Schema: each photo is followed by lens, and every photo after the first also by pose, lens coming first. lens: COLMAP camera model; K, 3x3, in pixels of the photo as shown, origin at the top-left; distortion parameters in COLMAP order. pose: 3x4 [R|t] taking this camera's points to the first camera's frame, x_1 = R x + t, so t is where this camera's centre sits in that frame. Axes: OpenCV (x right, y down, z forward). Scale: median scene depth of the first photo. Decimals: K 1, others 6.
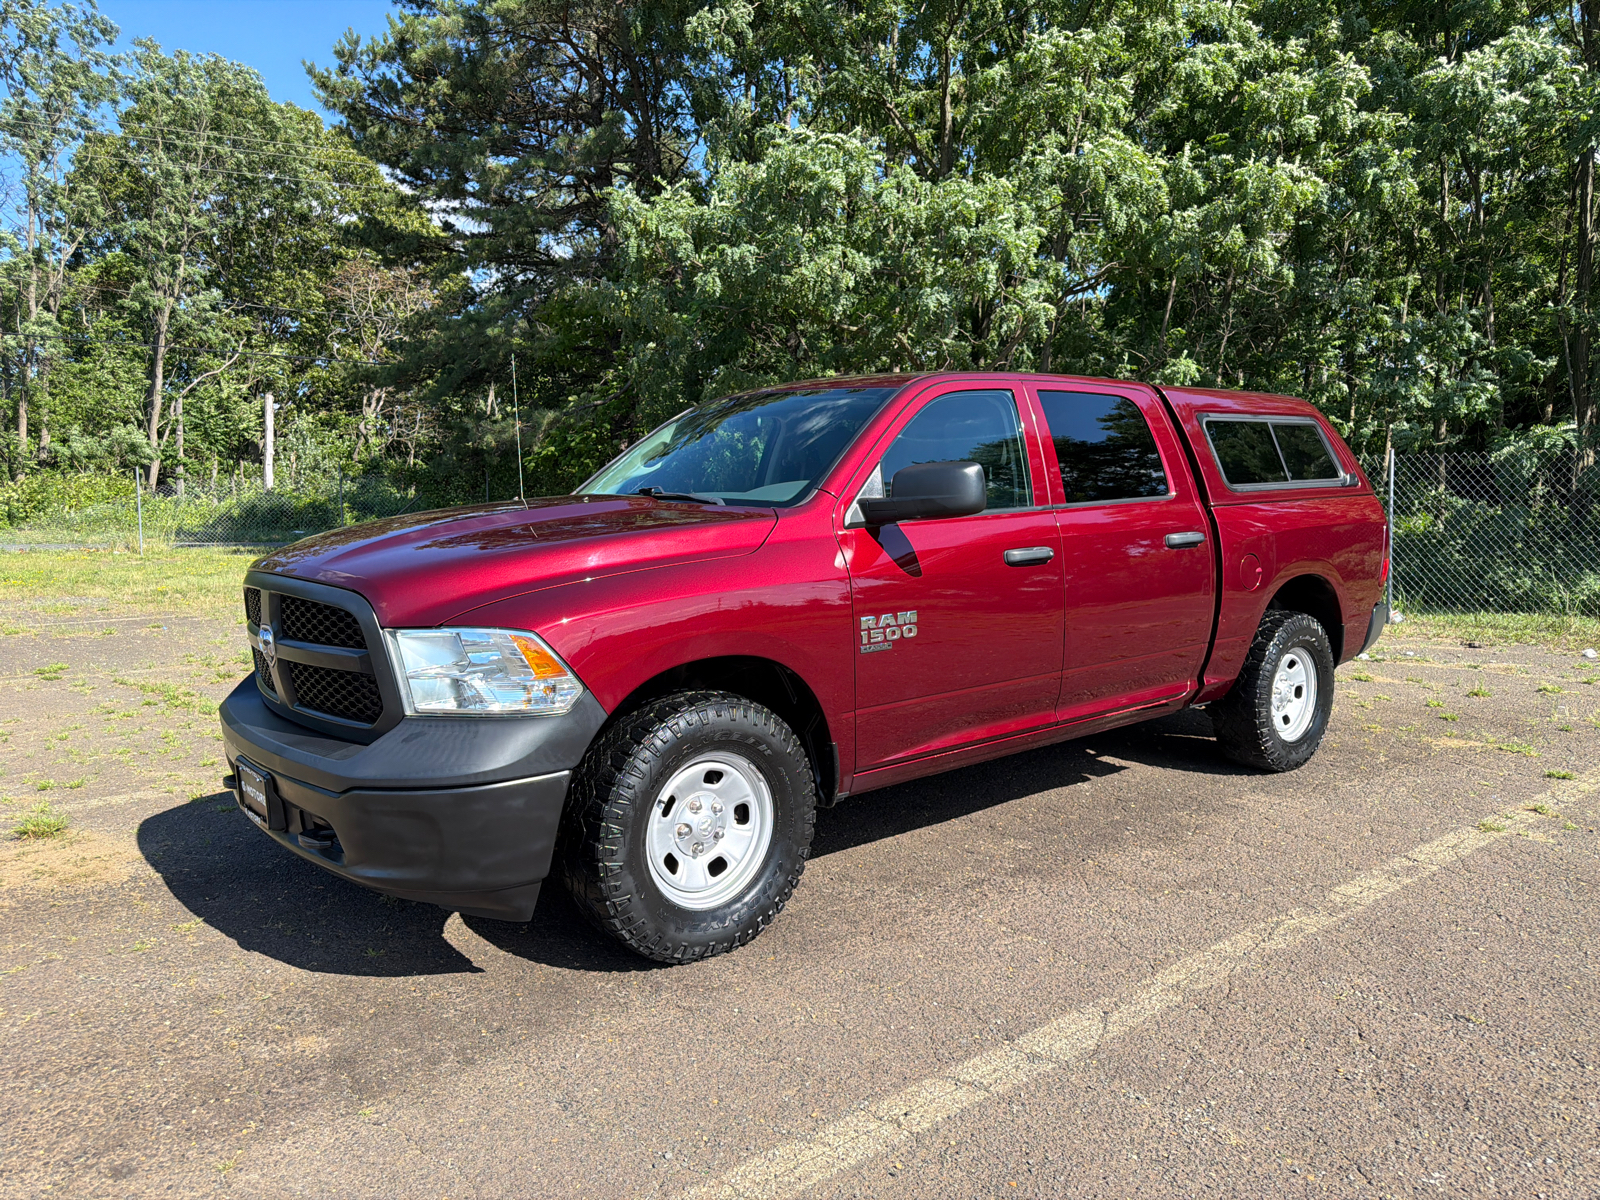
lens RADIAL K [[1153.7, 0, 787.5], [0, 1153.7, 610.4], [0, 0, 1]] dist [0.045237, -0.054679]
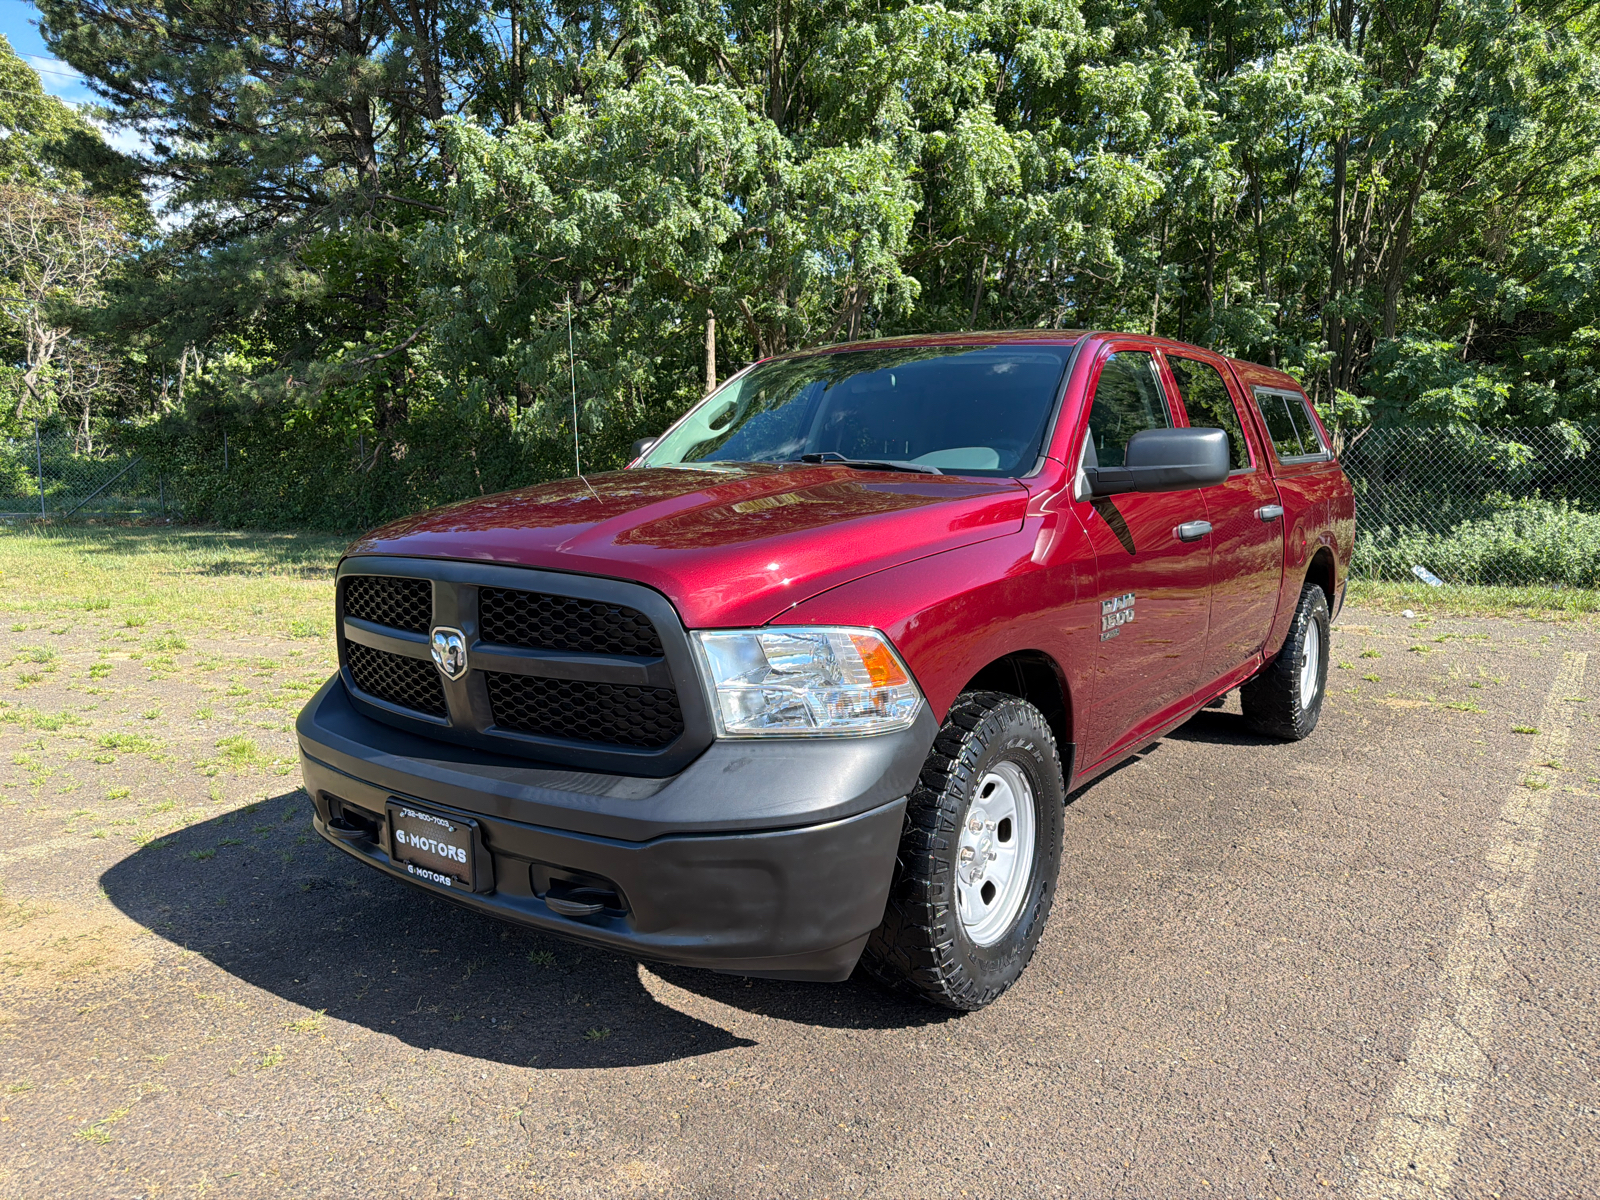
lens RADIAL K [[1153.7, 0, 797.4], [0, 1153.7, 602.8], [0, 0, 1]] dist [0.045237, -0.054679]
pose [[0.966805, -0.019486, 0.254772, -0.338648], [0.014544, 0.999668, 0.021269, -0.013606], [-0.255102, -0.016858, 0.966767, 0.158528]]
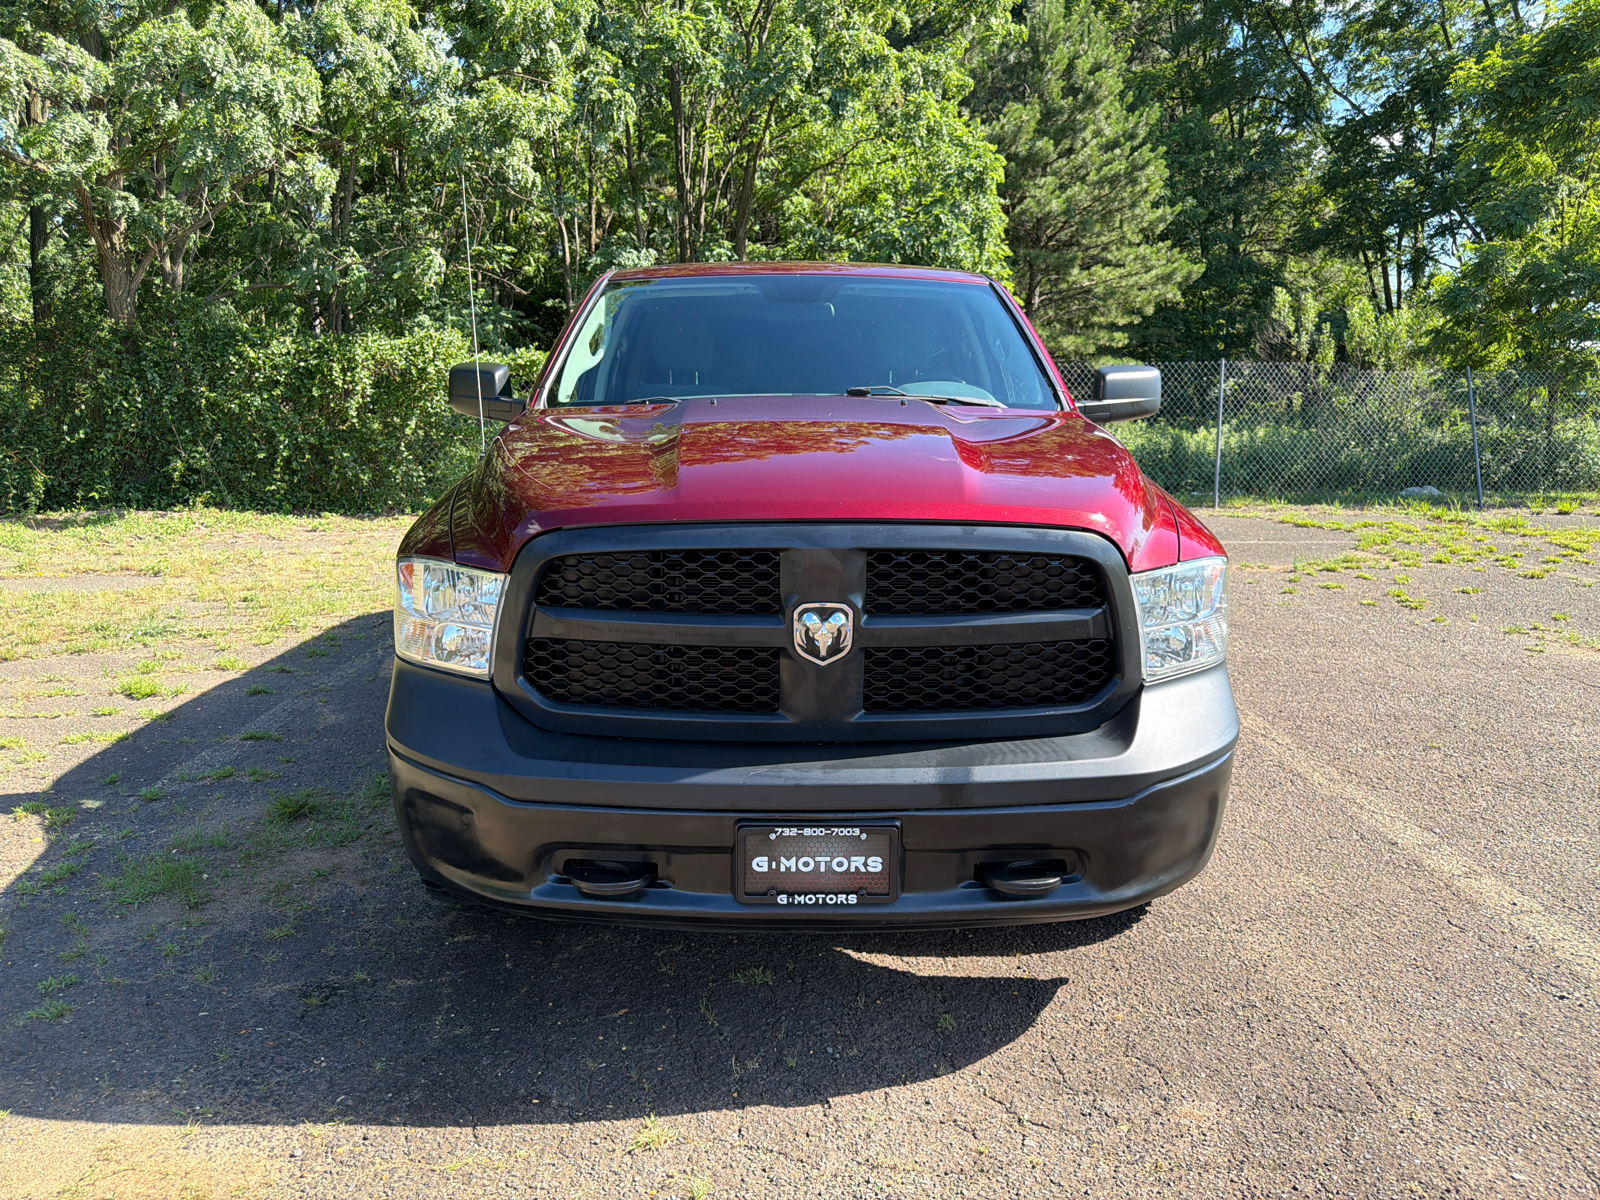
lens RADIAL K [[1153.7, 0, 791.7], [0, 1153.7, 586.5], [0, 0, 1]] dist [0.045237, -0.054679]
pose [[0.619409, -0.124097, 0.775198, -0.768789], [0.074358, 0.992262, 0.099431, -0.049450], [-0.781539, -0.003946, 0.623844, 0.495867]]
